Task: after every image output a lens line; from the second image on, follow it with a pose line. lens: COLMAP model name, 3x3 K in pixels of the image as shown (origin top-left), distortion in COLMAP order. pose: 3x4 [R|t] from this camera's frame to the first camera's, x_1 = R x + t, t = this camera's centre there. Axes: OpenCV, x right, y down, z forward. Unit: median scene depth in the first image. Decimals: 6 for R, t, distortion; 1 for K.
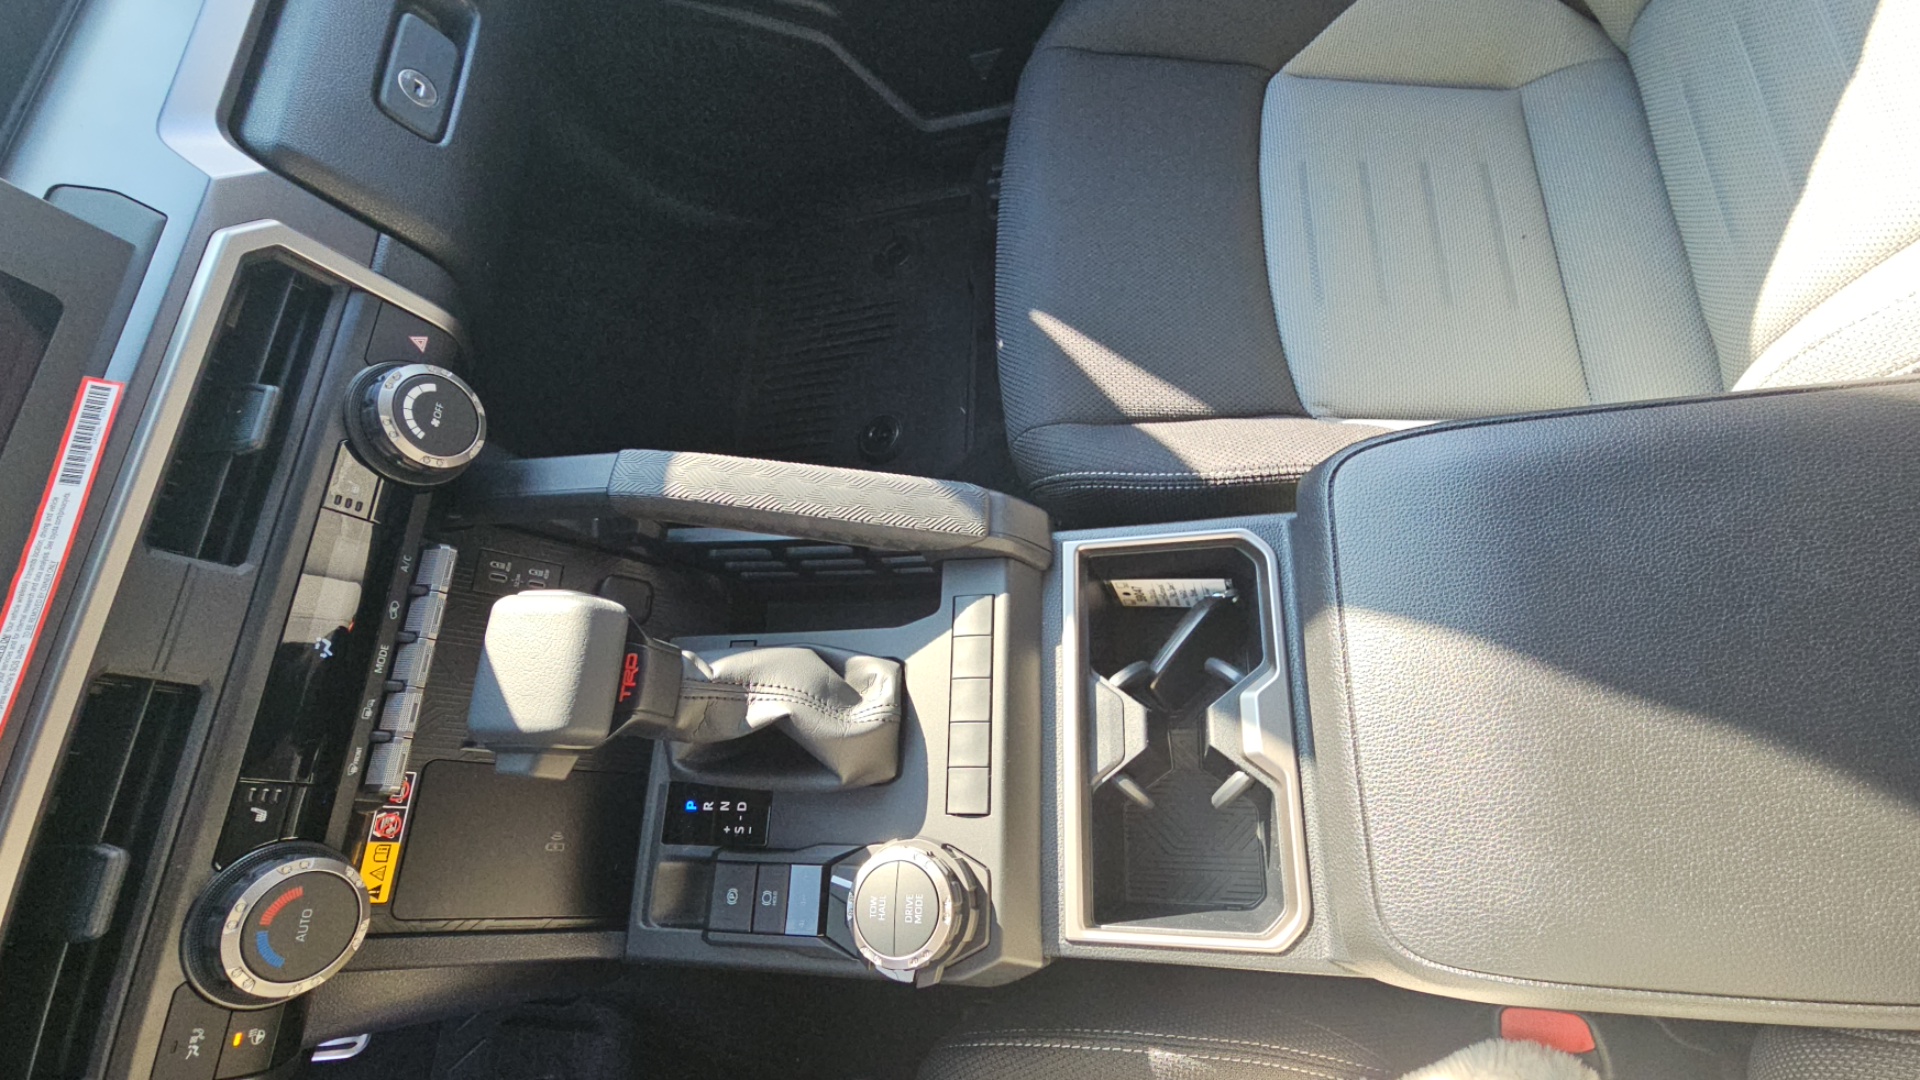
lens RADIAL K [[872.2, 0, 962.1], [0, 872.2, 544.6], [0, 0, 1]] dist [0.016540, -0.005053]
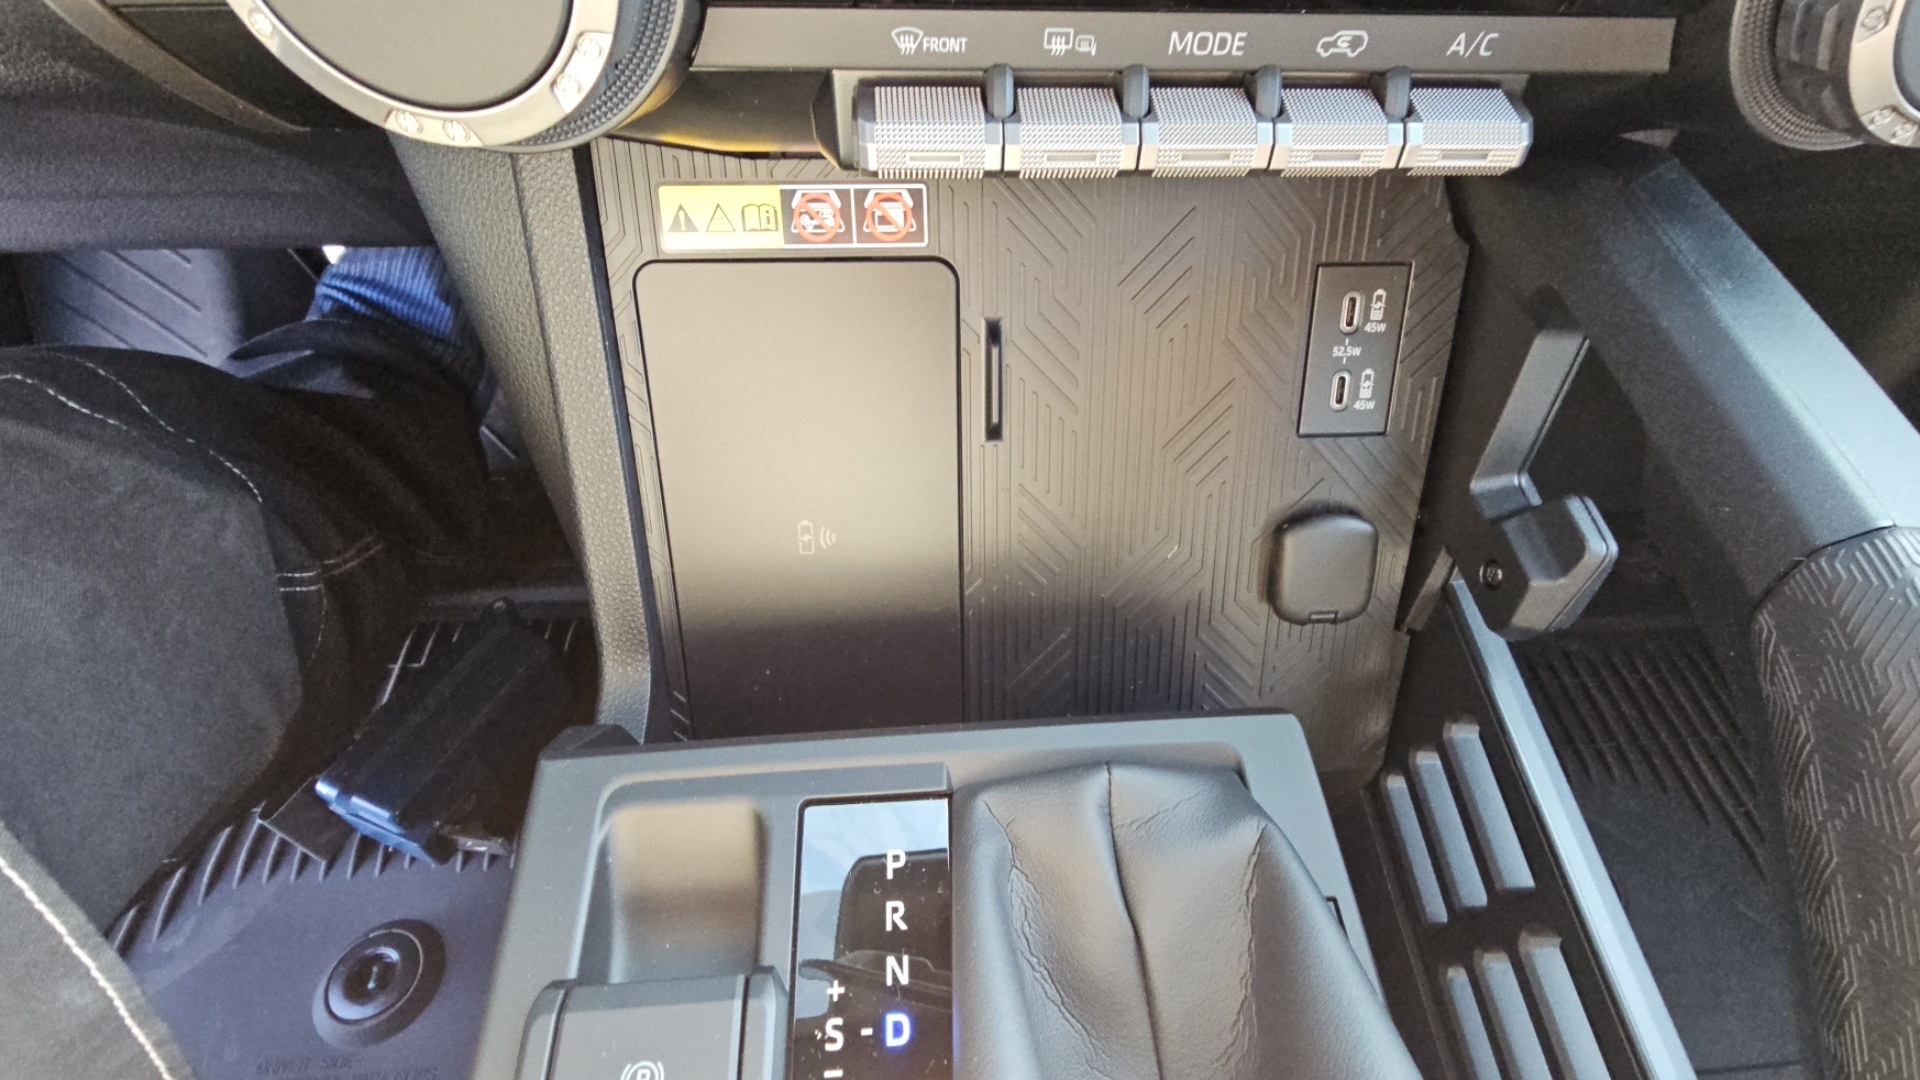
lens RADIAL K [[859.1, 0, 984.3], [0, 859.1, 540.2], [0, 0, 1]] dist [0.000854, -0.004021]
pose [[0.093011, 0.946293, -0.309642, -0.335954], [-0.959942, 0.167783, 0.224409, 0.157601], [0.264310, 0.276366, 0.923993, 0.645492]]
